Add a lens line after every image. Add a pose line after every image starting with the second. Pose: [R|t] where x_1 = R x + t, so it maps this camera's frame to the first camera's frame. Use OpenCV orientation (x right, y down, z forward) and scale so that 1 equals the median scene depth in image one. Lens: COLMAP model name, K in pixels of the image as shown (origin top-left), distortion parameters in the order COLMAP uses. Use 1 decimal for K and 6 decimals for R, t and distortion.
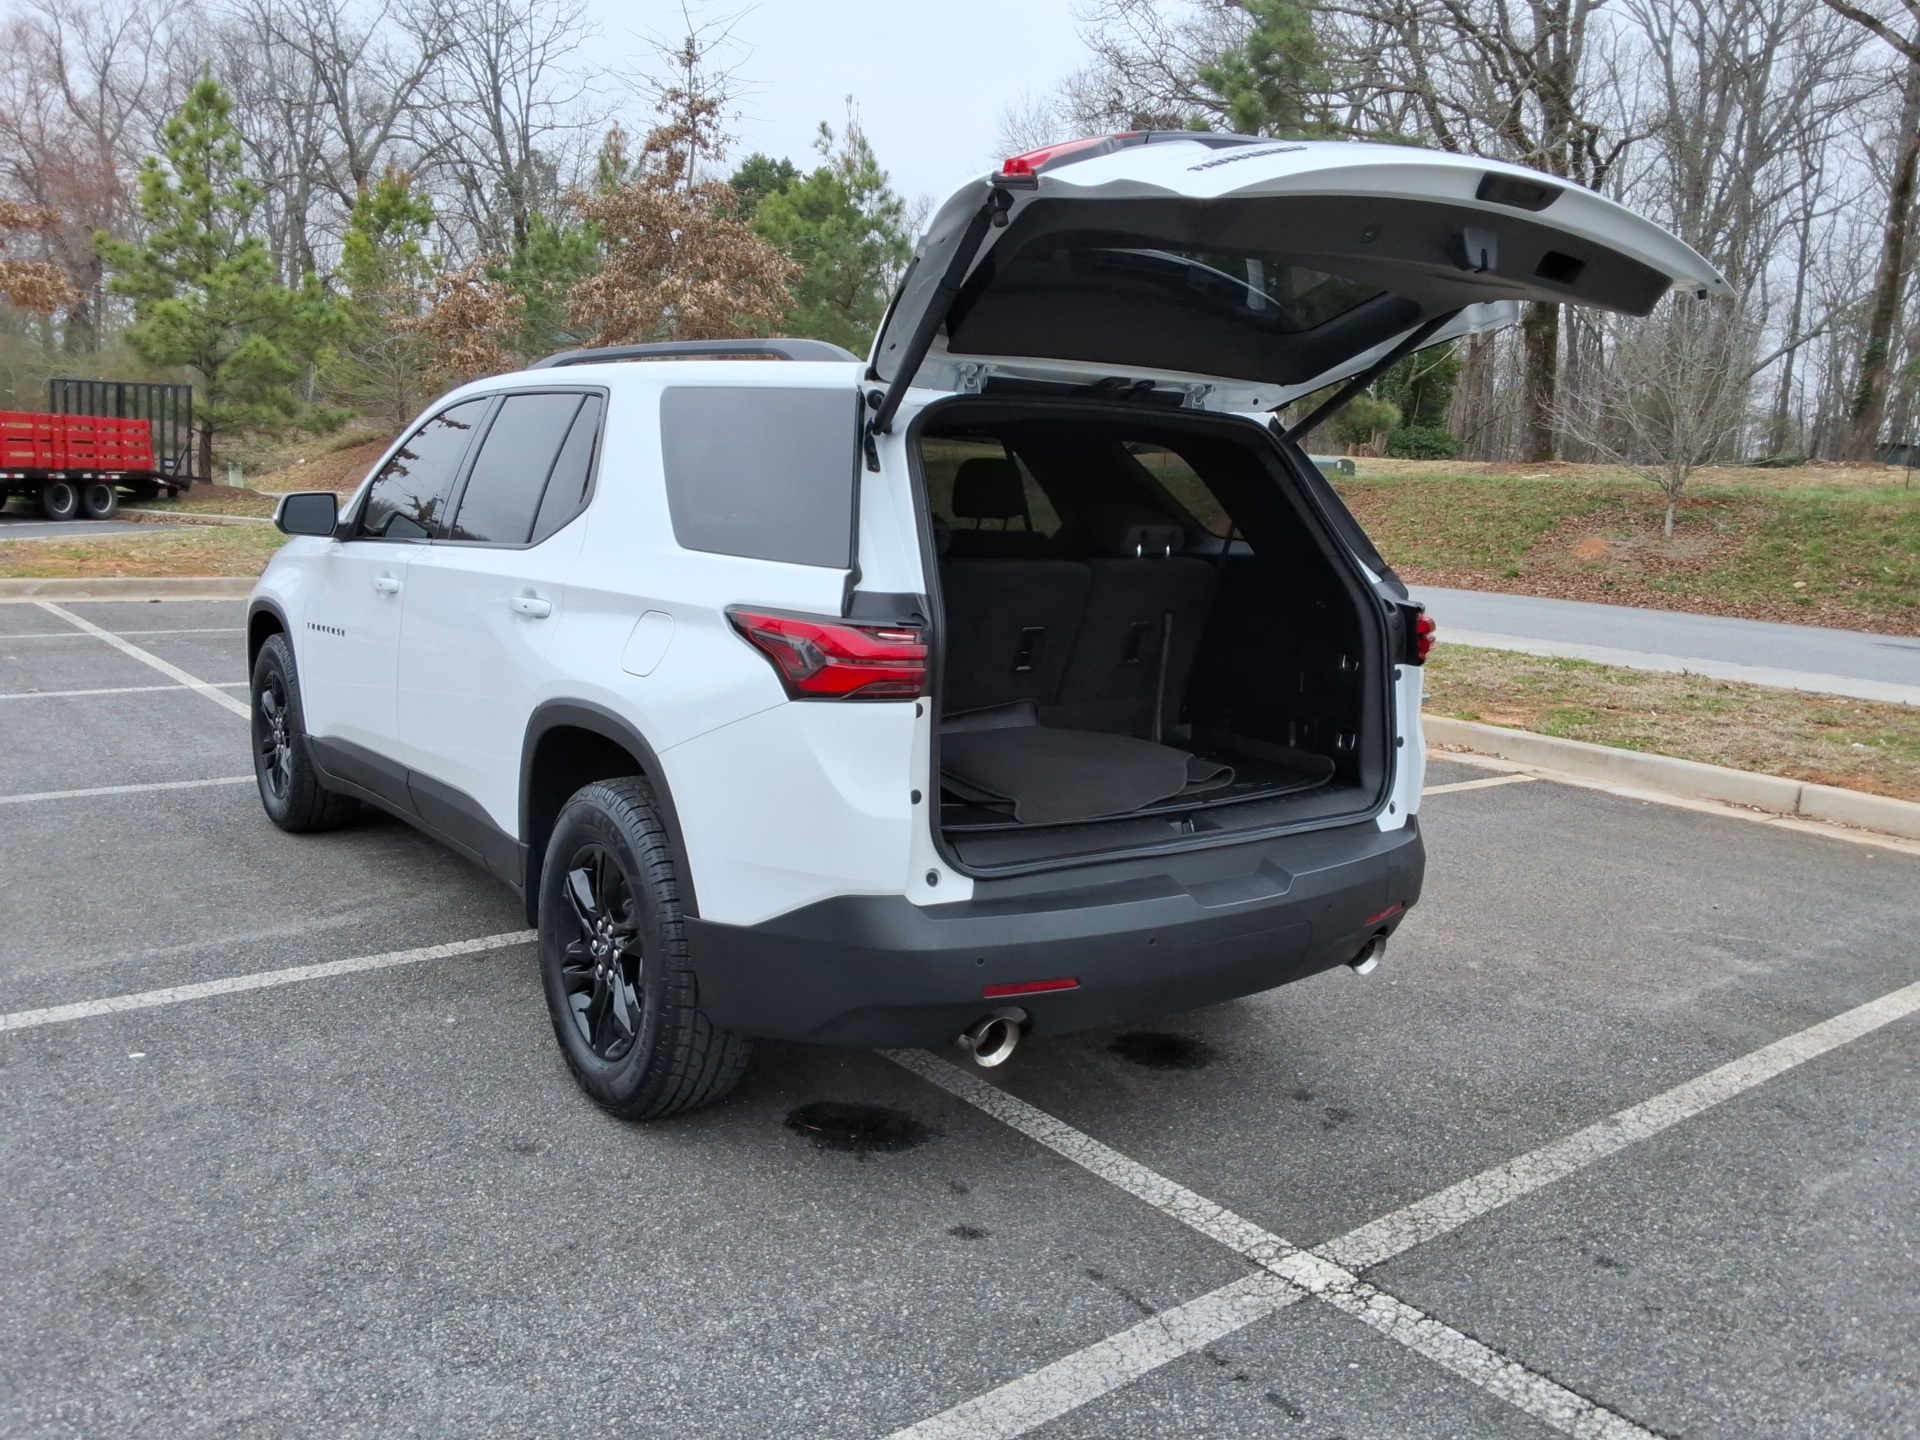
lens RADIAL K [[1534.3, 0, 966.0], [0, 1534.3, 686.5], [0, 0, 1]] dist [0.104322, -0.154602]
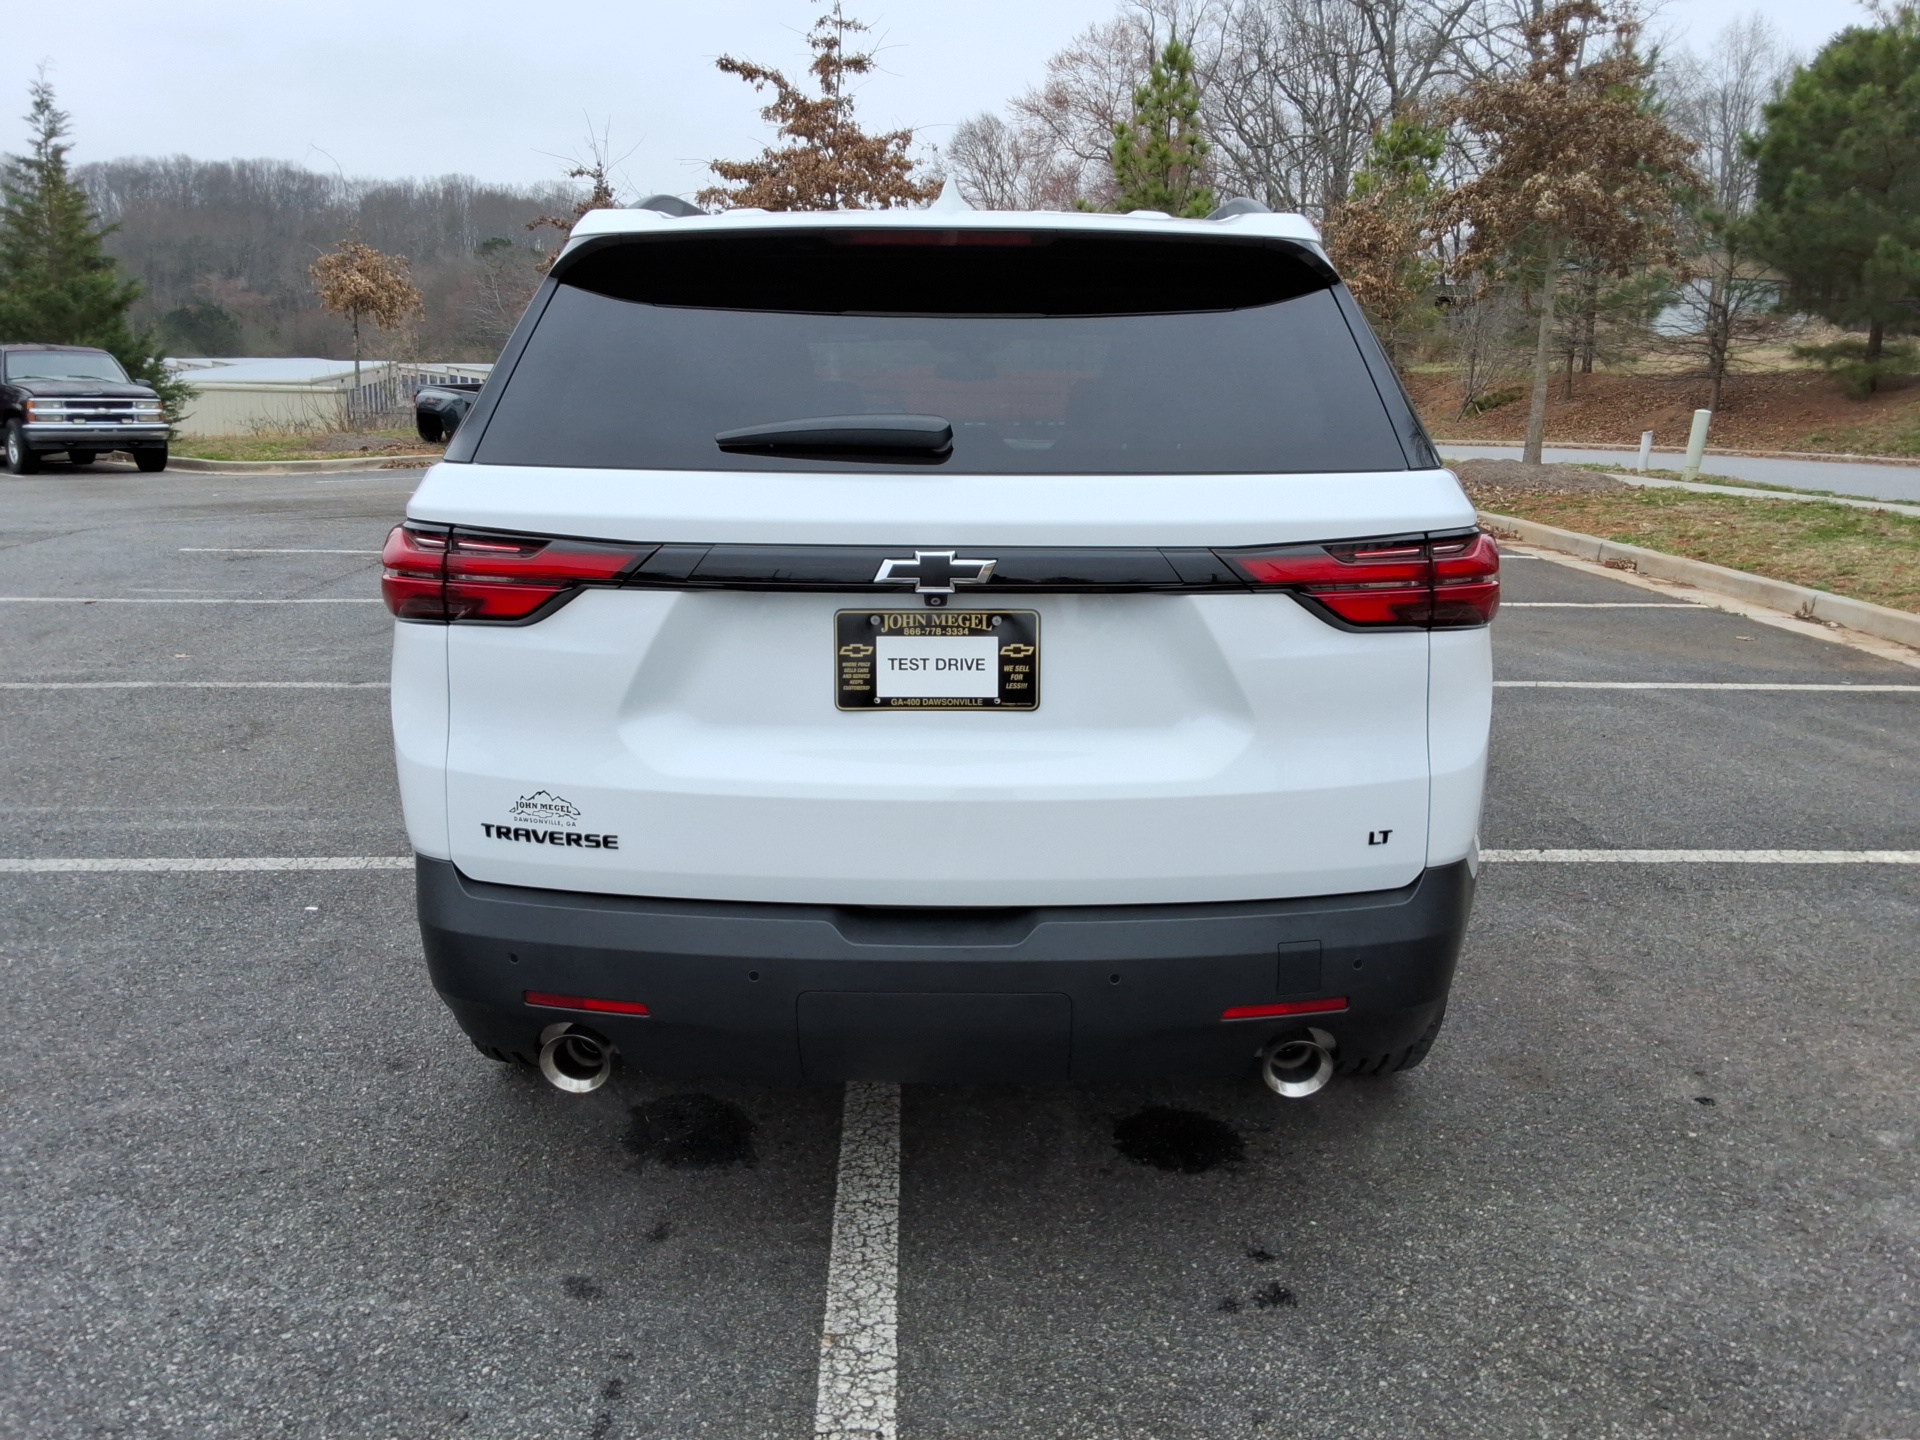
lens RADIAL K [[1534.3, 0, 971.5], [0, 1534.3, 701.2], [0, 0, 1]] dist [0.104322, -0.154602]
pose [[0.799333, 0.085249, -0.594810, 0.394423], [-0.057679, 0.996200, 0.065265, -0.011700], [0.598113, -0.017860, 0.801213, 0.299588]]
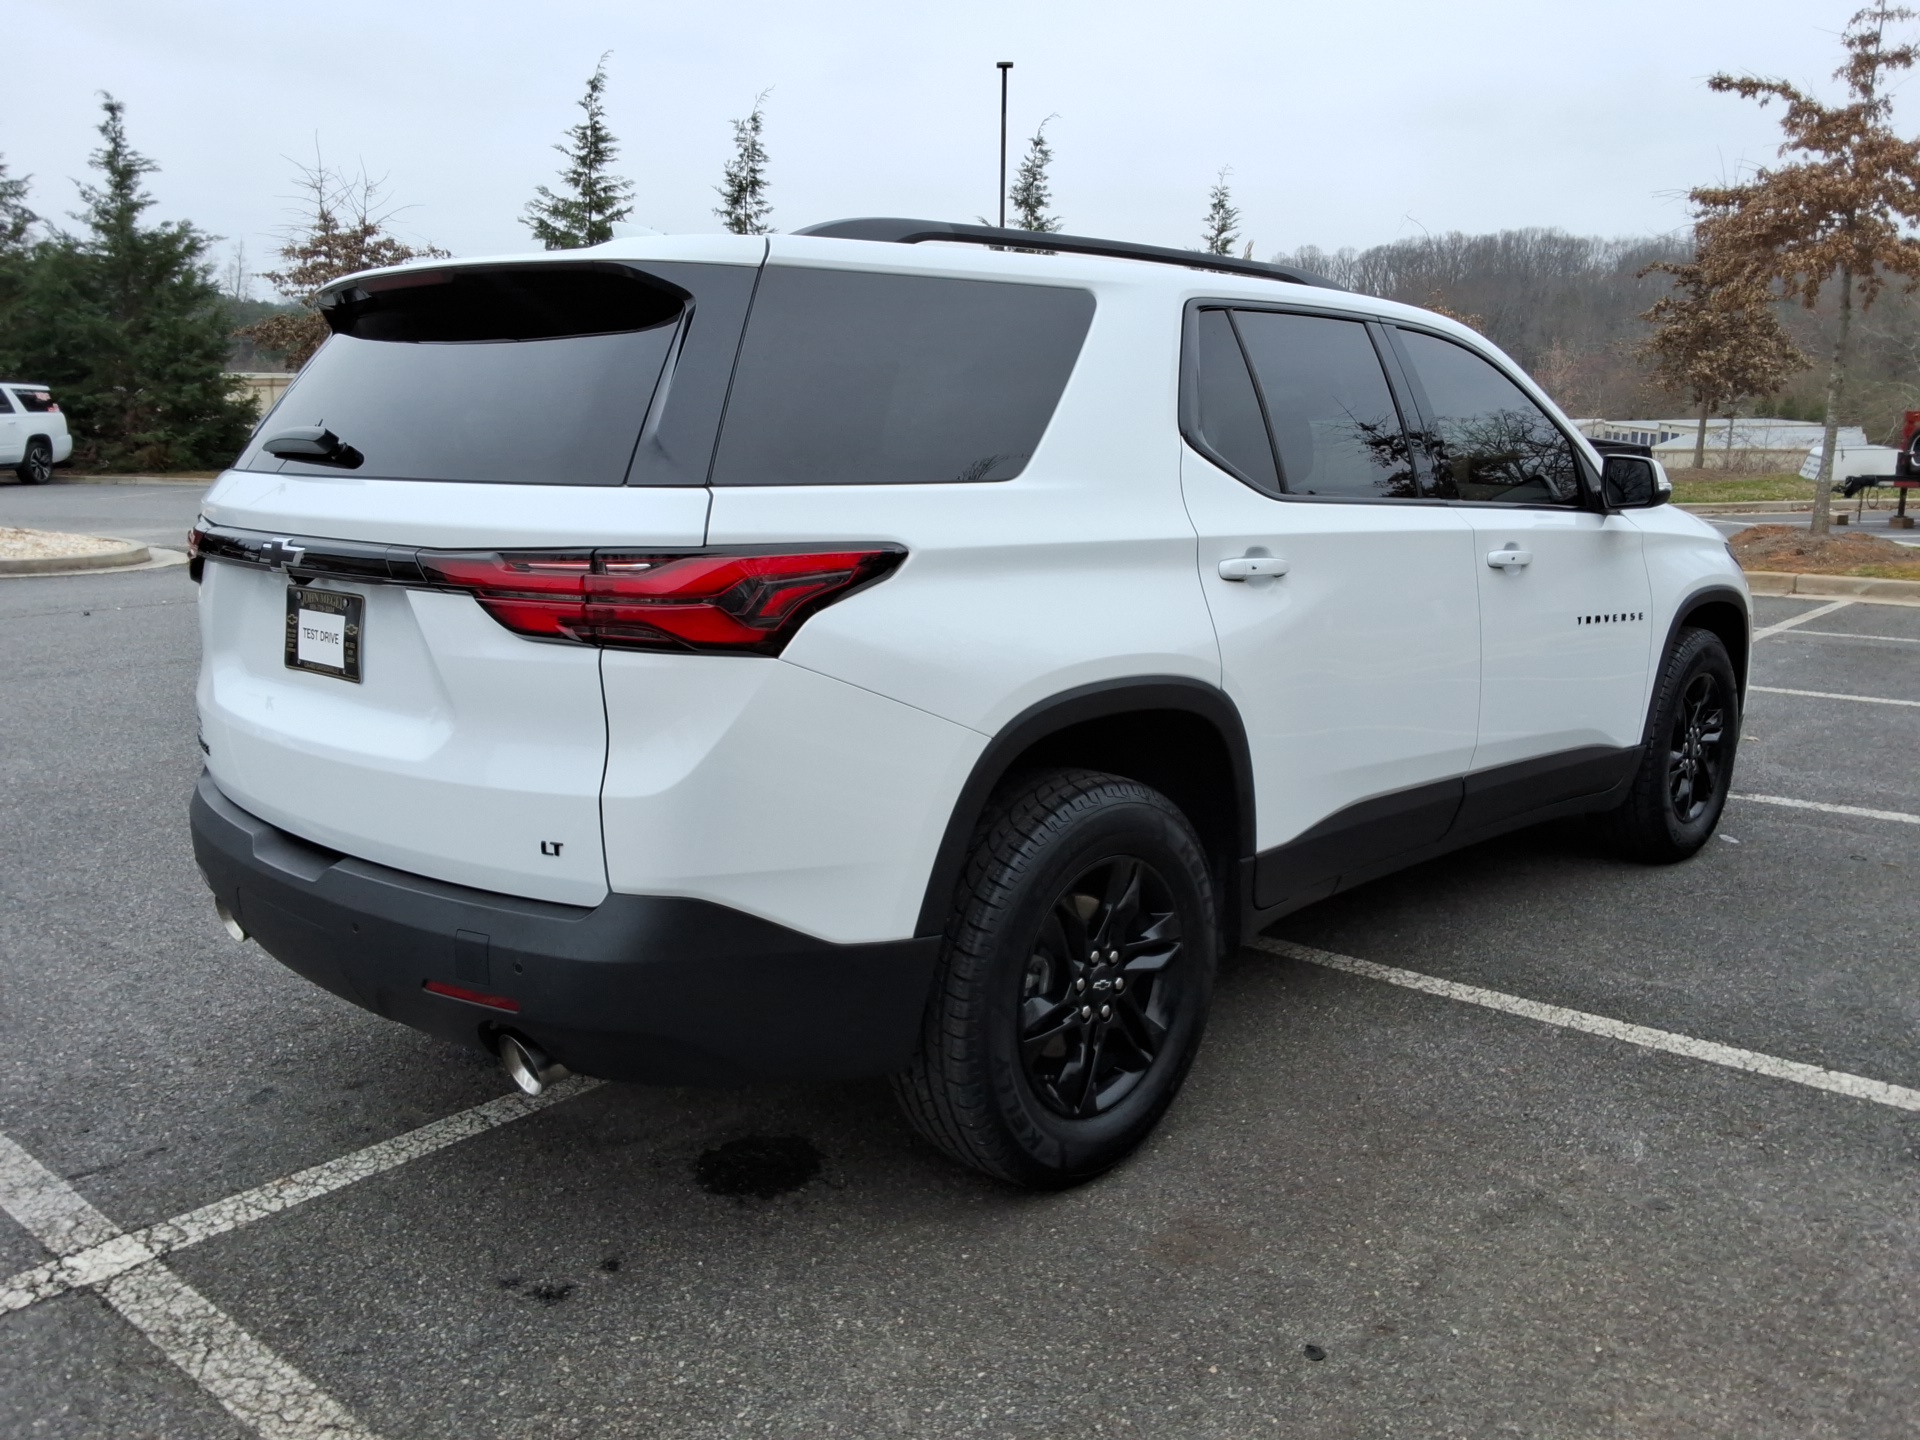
lens RADIAL K [[1534.3, 0, 975.3], [0, 1534.3, 699.6], [0, 0, 1]] dist [0.104322, -0.154602]
pose [[0.181115, 0.124520, -0.975547, 0.697729], [-0.131670, 0.986092, 0.101421, -0.056655], [0.974608, 0.110082, 0.194992, 0.783176]]
